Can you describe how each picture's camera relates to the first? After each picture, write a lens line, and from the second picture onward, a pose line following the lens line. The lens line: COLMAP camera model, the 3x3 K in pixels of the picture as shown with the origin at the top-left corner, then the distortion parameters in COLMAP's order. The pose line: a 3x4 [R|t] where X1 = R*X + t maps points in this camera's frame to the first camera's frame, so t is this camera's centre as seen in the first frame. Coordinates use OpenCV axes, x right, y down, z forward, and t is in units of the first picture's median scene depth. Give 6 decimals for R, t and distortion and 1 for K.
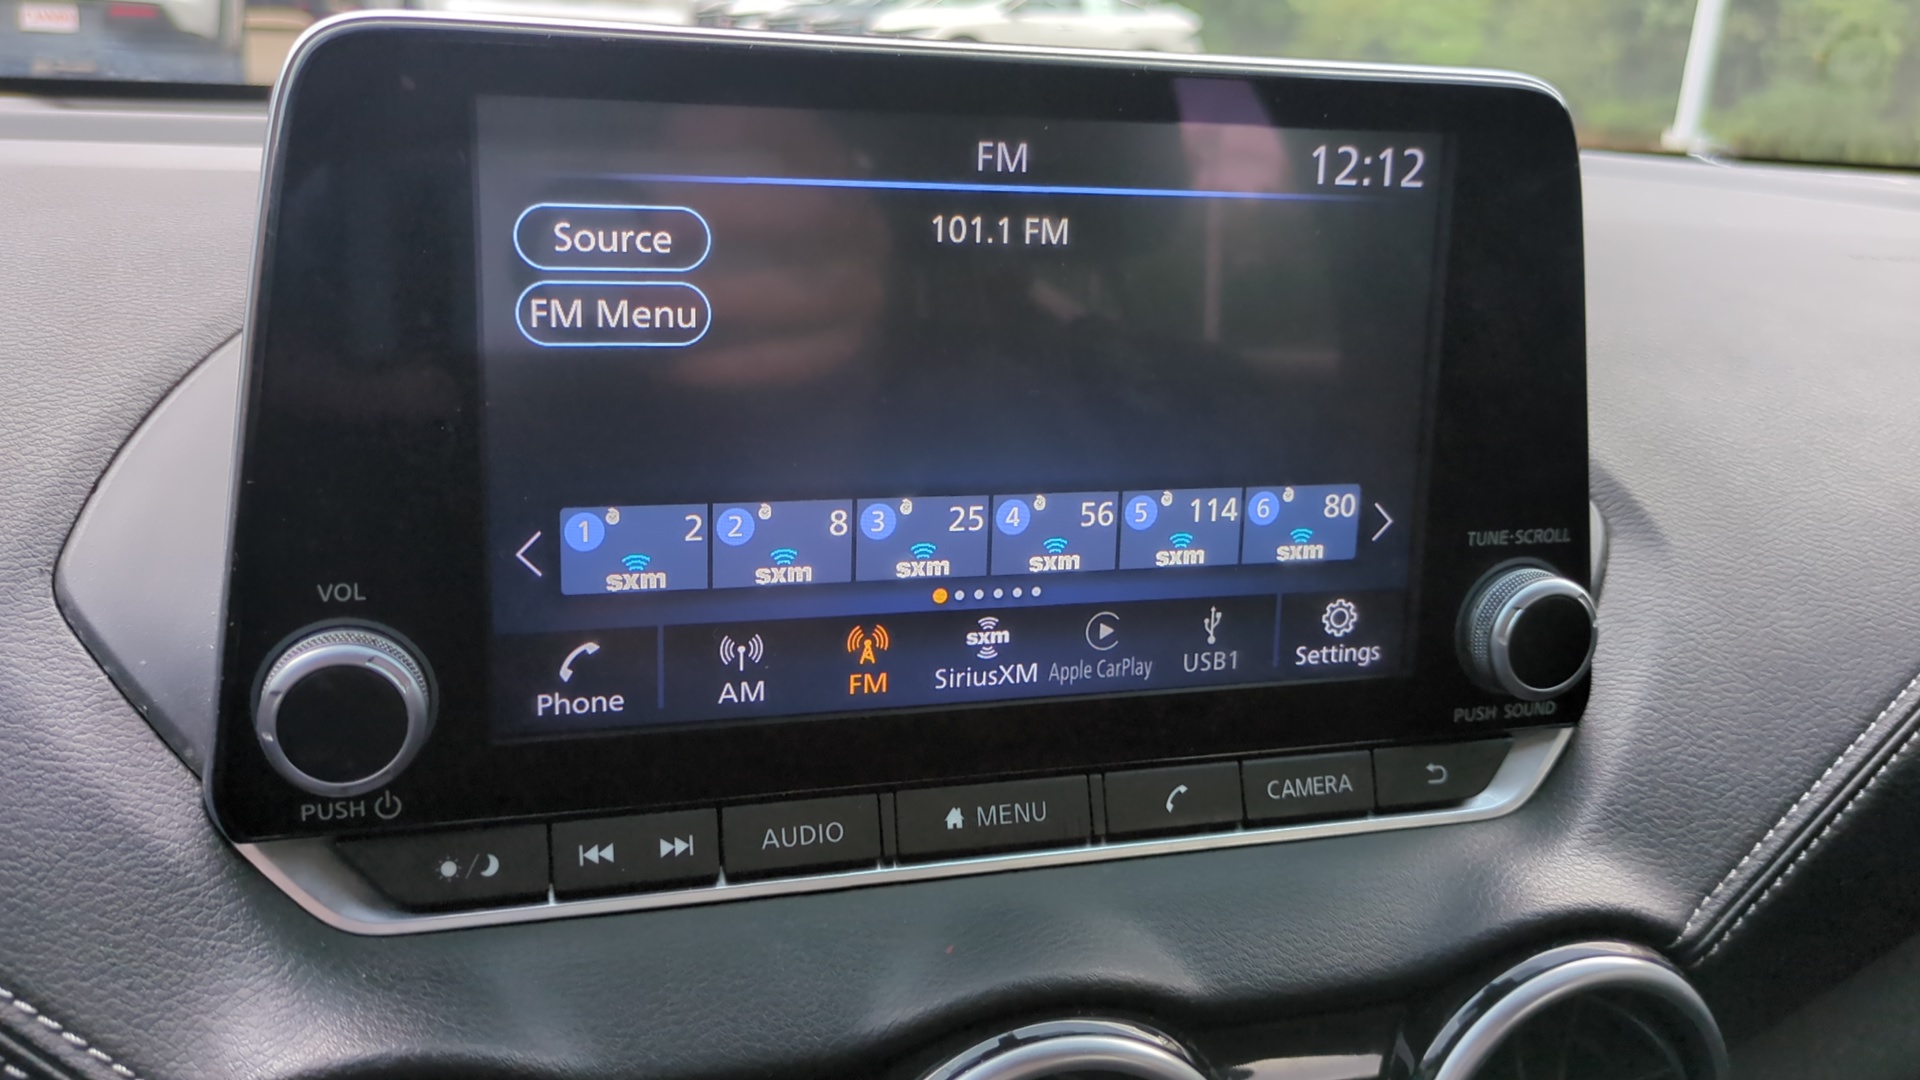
lens RADIAL K [[1621.8, 0, 960.0], [0, 1621.8, 540.0], [0, 0, 1]] dist [0.036890, -0.096304]
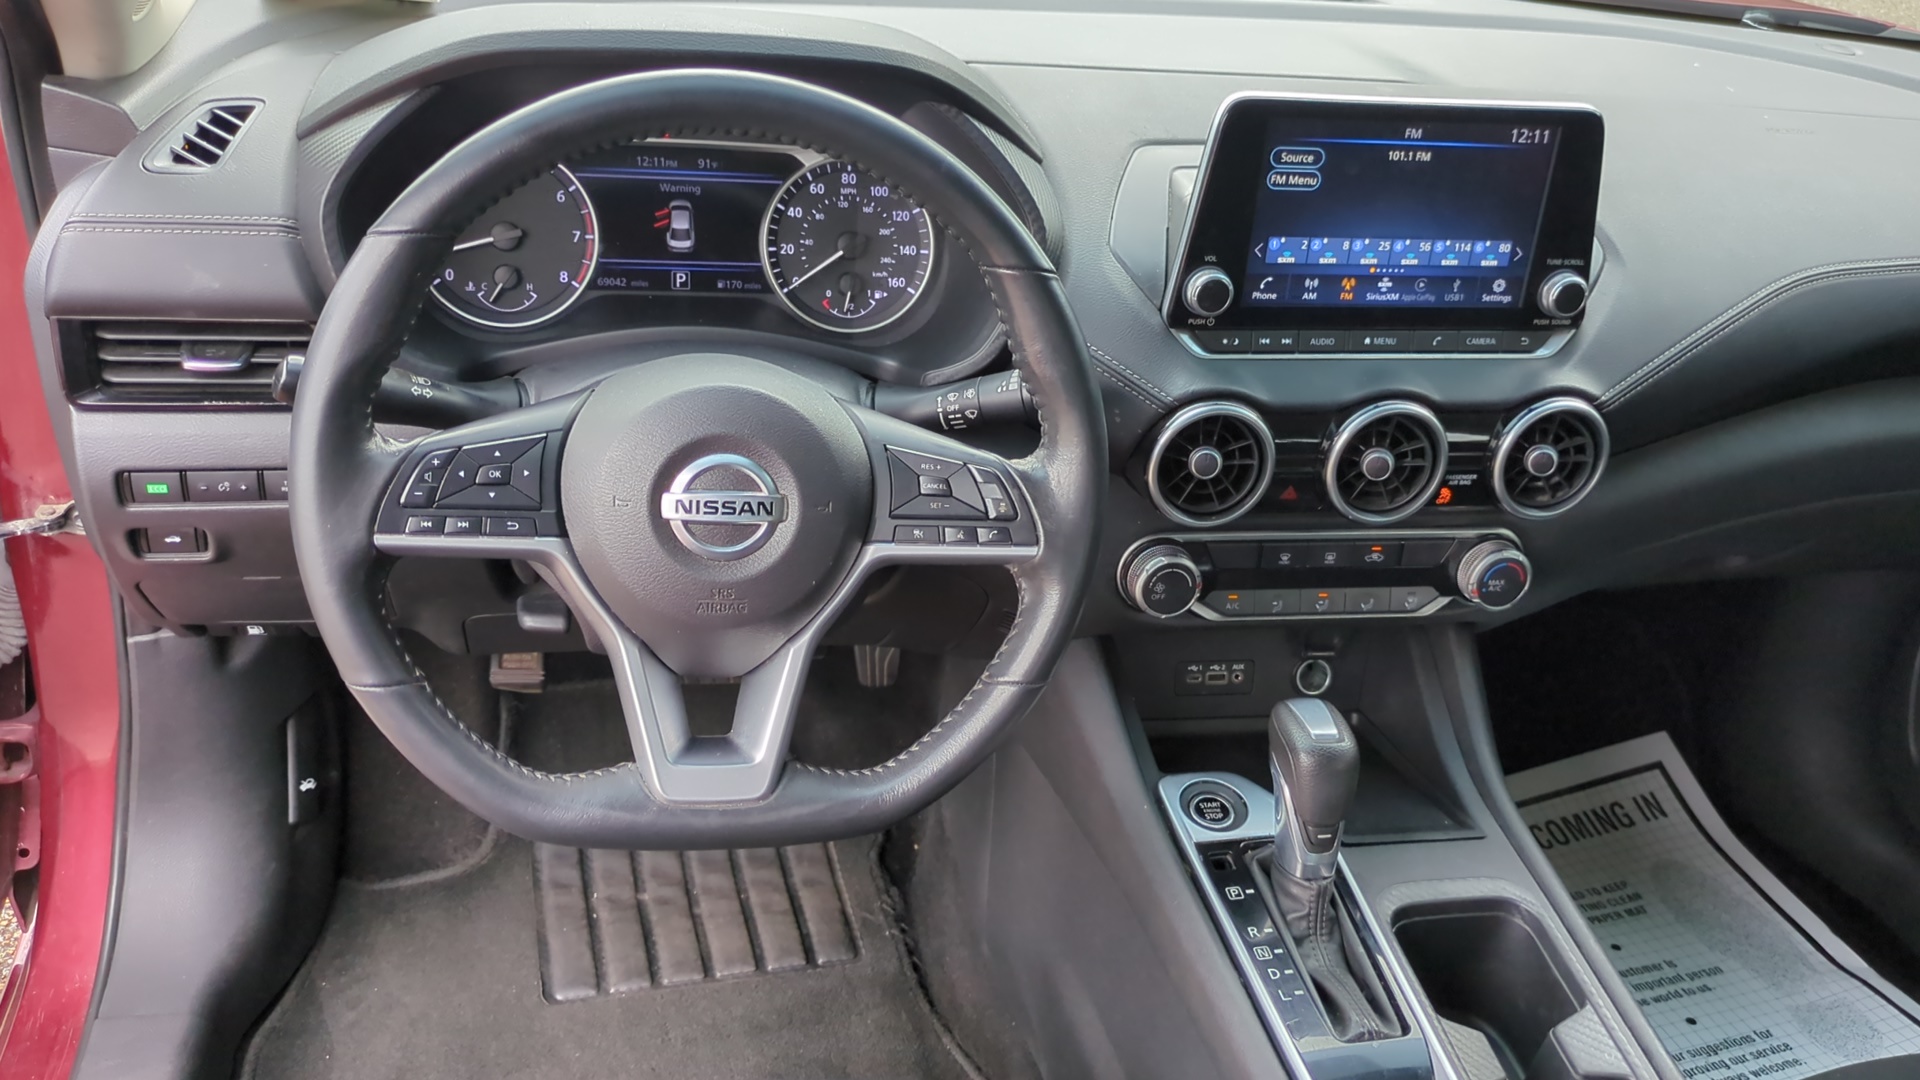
lens RADIAL K [[1621.8, 0, 960.0], [0, 1621.8, 540.0], [0, 0, 1]] dist [0.036890, -0.096304]
pose [[0.994395, 0.083627, -0.064685, -0.560311], [-0.066585, 0.970614, 0.231247, -0.133645], [0.082122, -0.225644, 0.970742, -2.254261]]
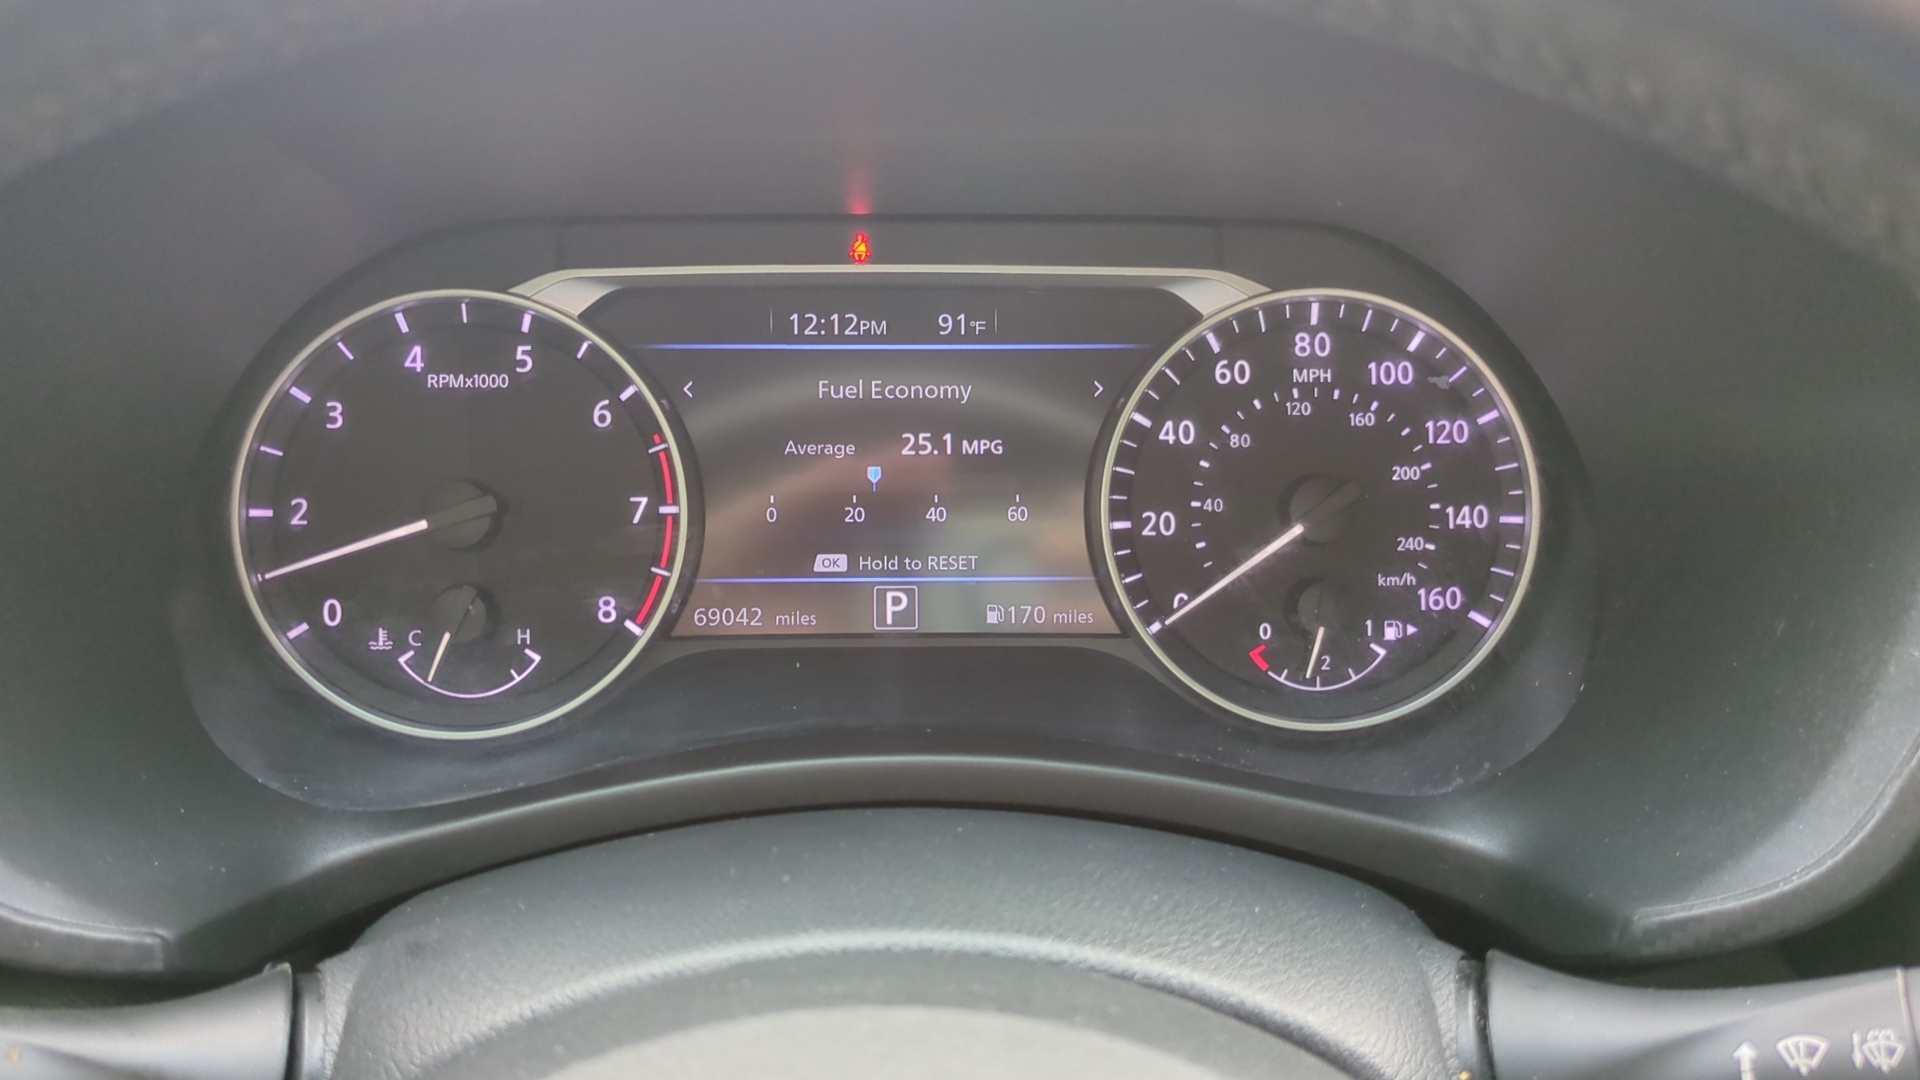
lens RADIAL K [[1621.8, 0, 960.0], [0, 1621.8, 540.0], [0, 0, 1]] dist [0.036890, -0.096304]
pose [[0.961657, 0.047253, -0.270155, -0.987174], [-0.024212, 0.995827, 0.087994, -0.015282], [0.273186, -0.078079, 0.958787, -0.175093]]
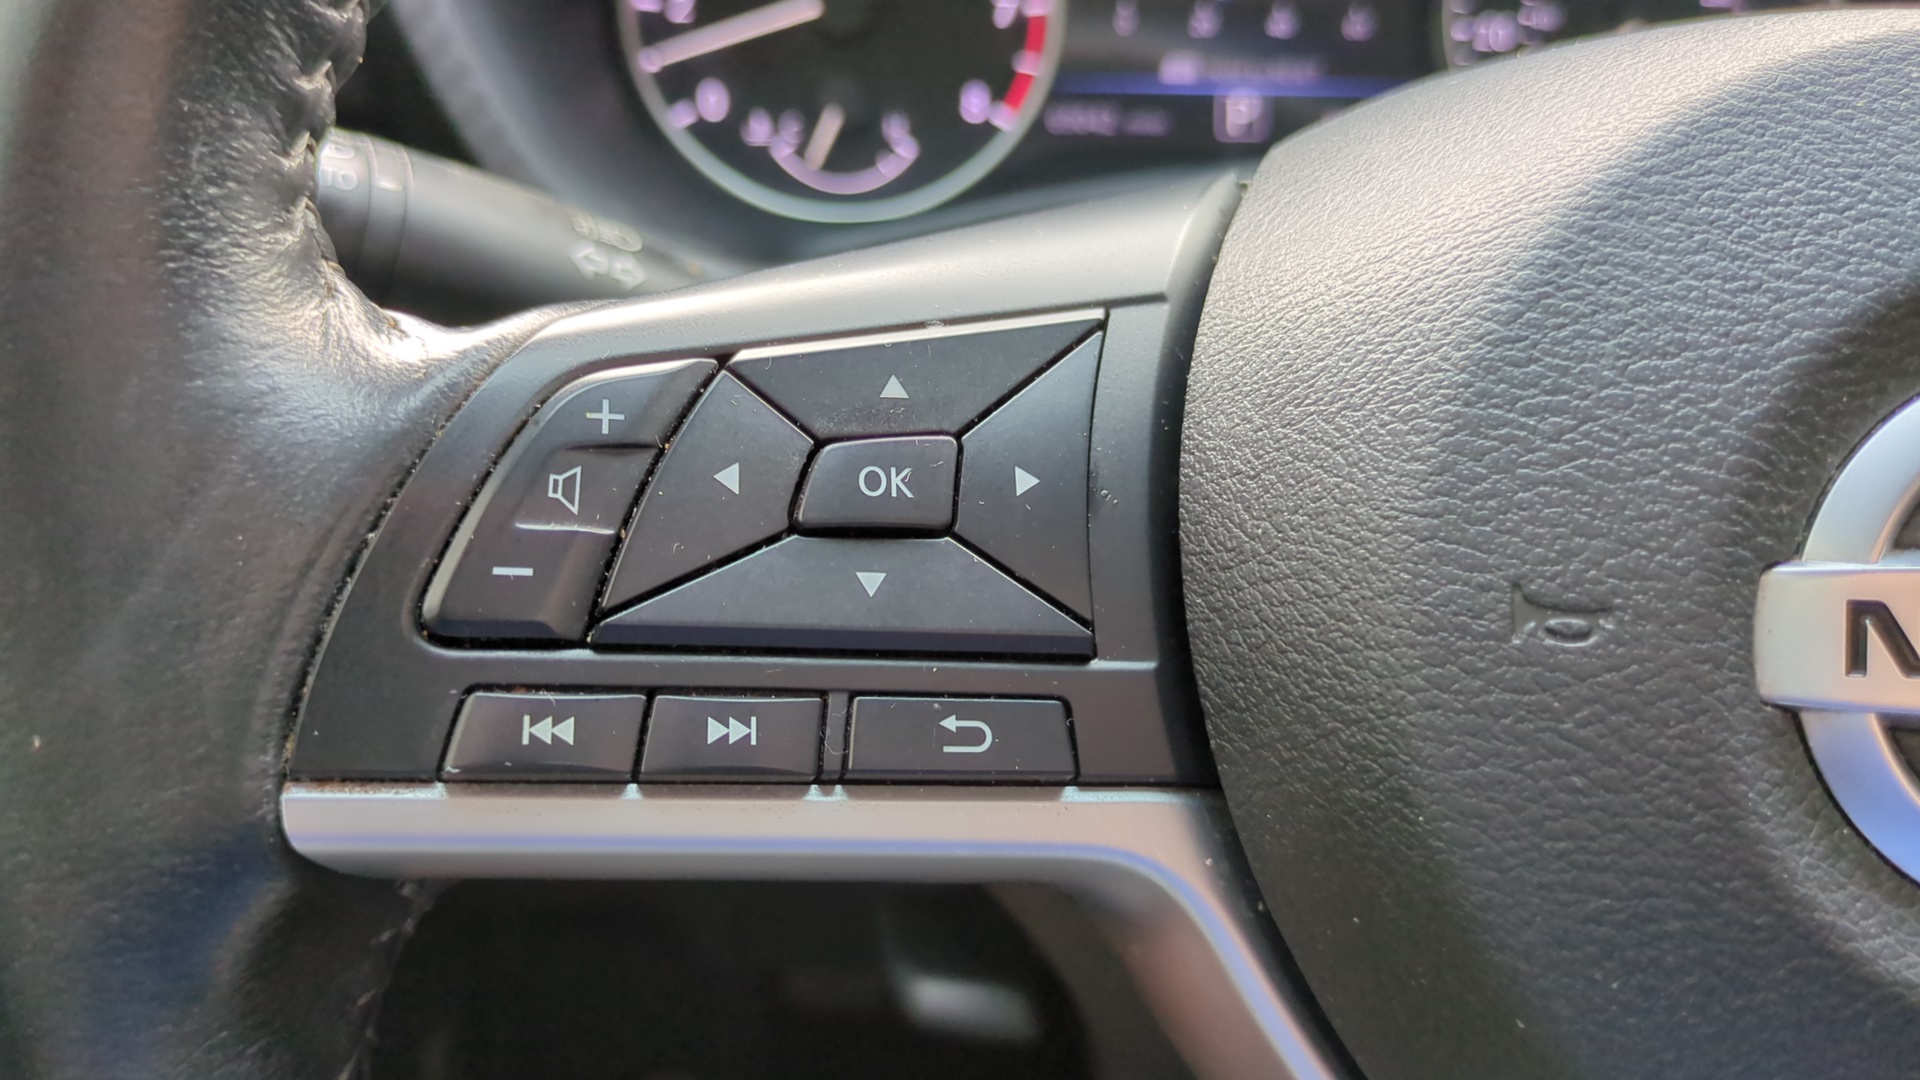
lens RADIAL K [[1621.8, 0, 960.0], [0, 1621.8, 540.0], [0, 0, 1]] dist [0.036890, -0.096304]
pose [[0.971390, 0.069179, -0.227191, -1.293438], [-0.036136, 0.988549, 0.146507, 0.331075], [0.234725, -0.134106, 0.962767, -0.373385]]
